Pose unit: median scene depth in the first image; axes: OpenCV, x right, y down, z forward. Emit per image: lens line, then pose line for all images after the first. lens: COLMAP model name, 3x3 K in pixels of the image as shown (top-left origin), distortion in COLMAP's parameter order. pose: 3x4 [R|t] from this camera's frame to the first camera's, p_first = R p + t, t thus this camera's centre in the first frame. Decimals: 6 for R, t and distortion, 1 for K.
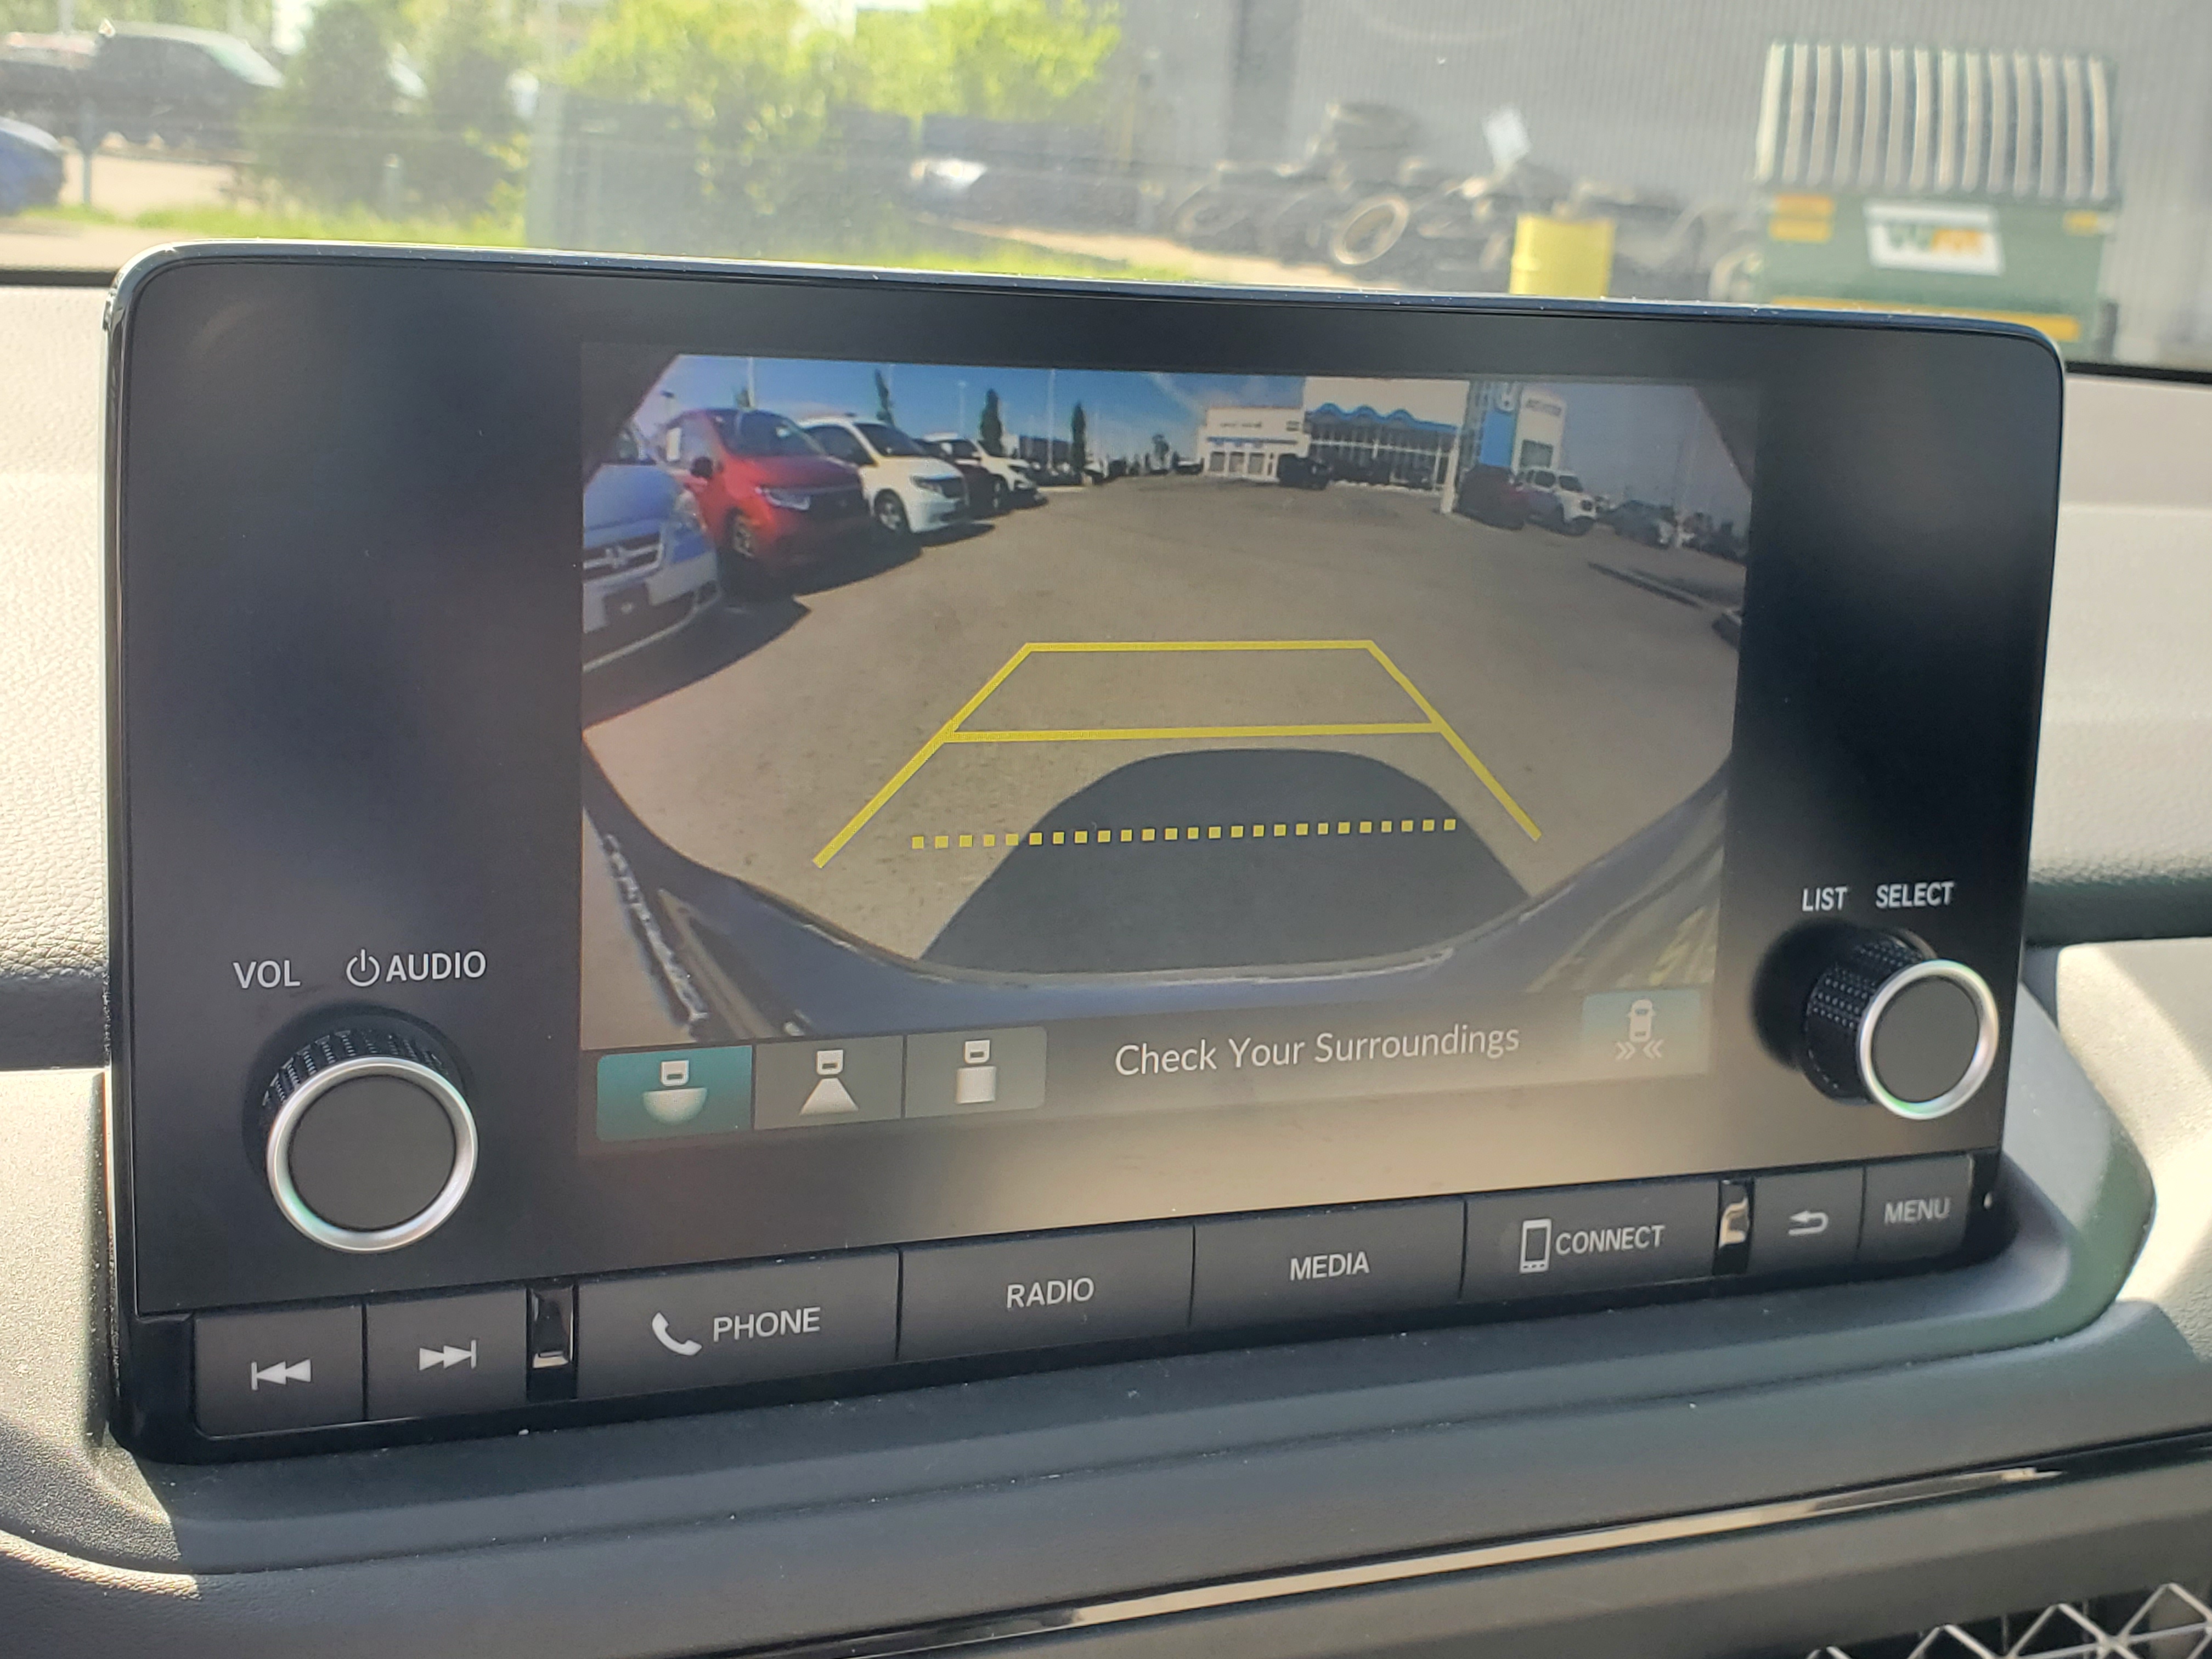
lens RADIAL K [[2810.7, 0, 1096.7], [0, 2810.7, 829.9], [0, 0, 1]] dist [0.048462, 0.000000]
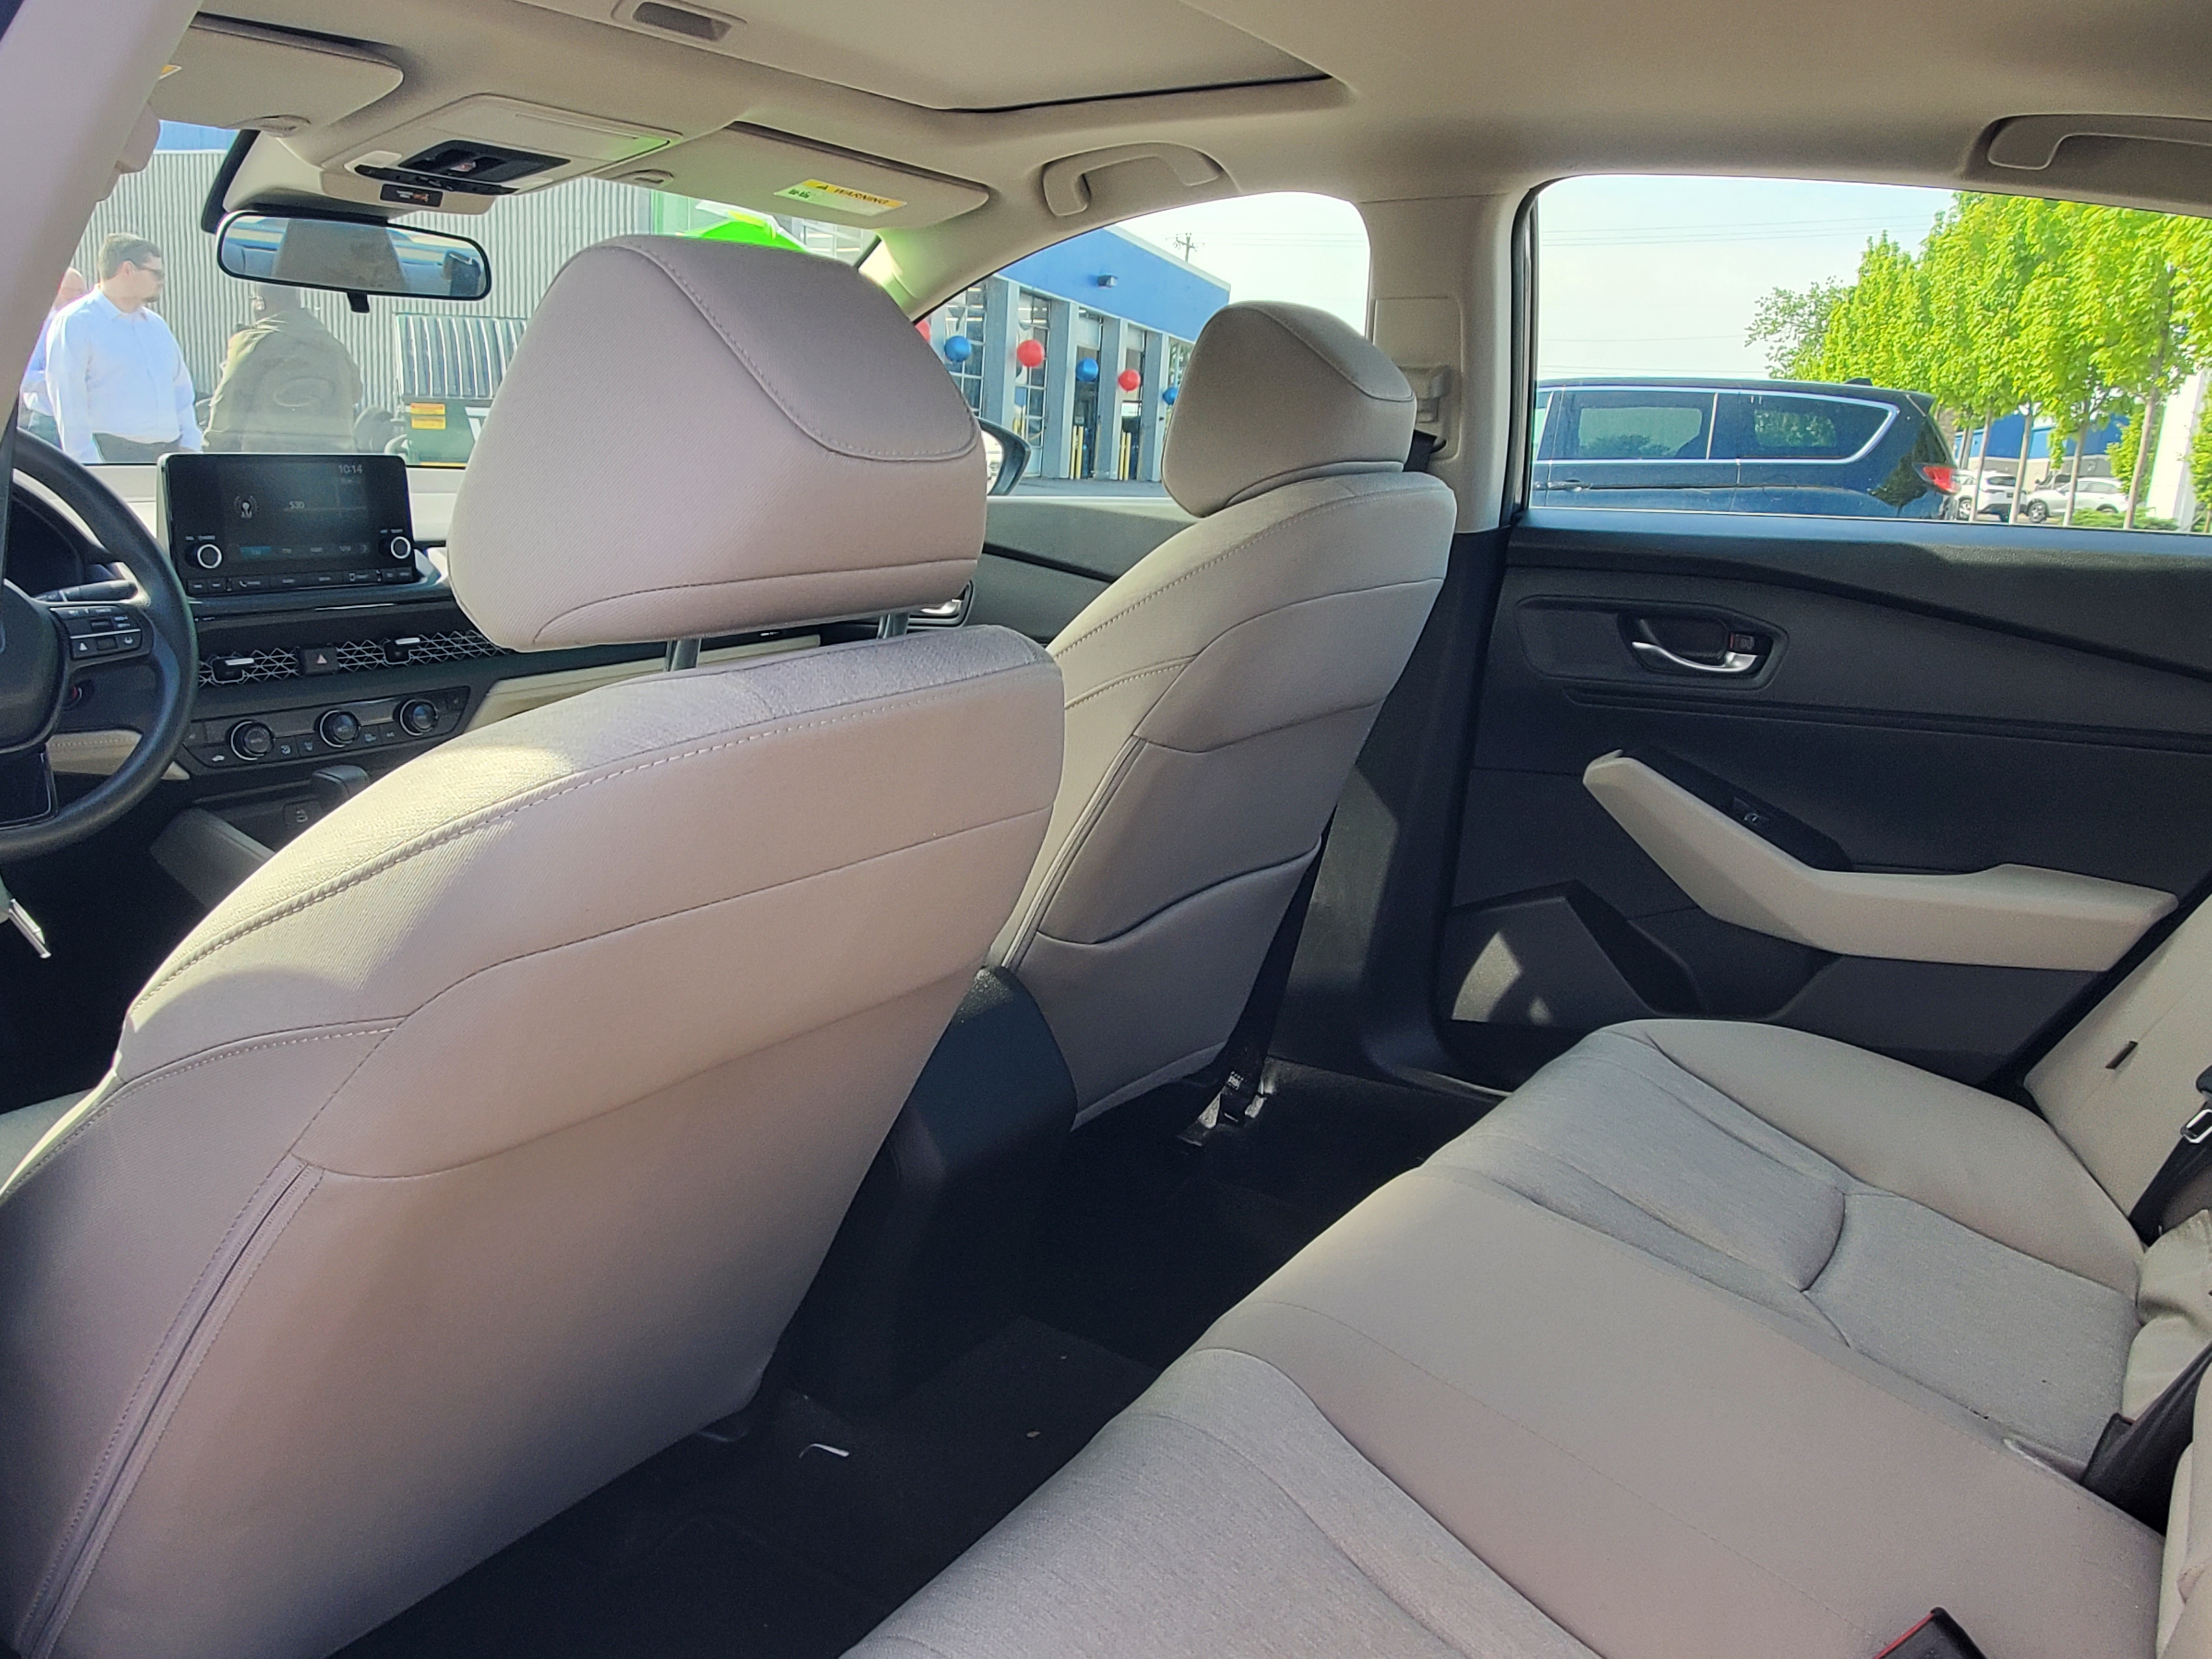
lens RADIAL K [[1629.3, 0, 1072.0], [0, 1629.3, 867.1], [0, 0, 1]] dist [-0.007893, 0.015622]
pose [[0.825978, -0.175097, 0.535818, -0.701844], [0.142010, 0.984512, 0.102809, 0.704178], [-0.545521, -0.008826, 0.838051, -3.597519]]
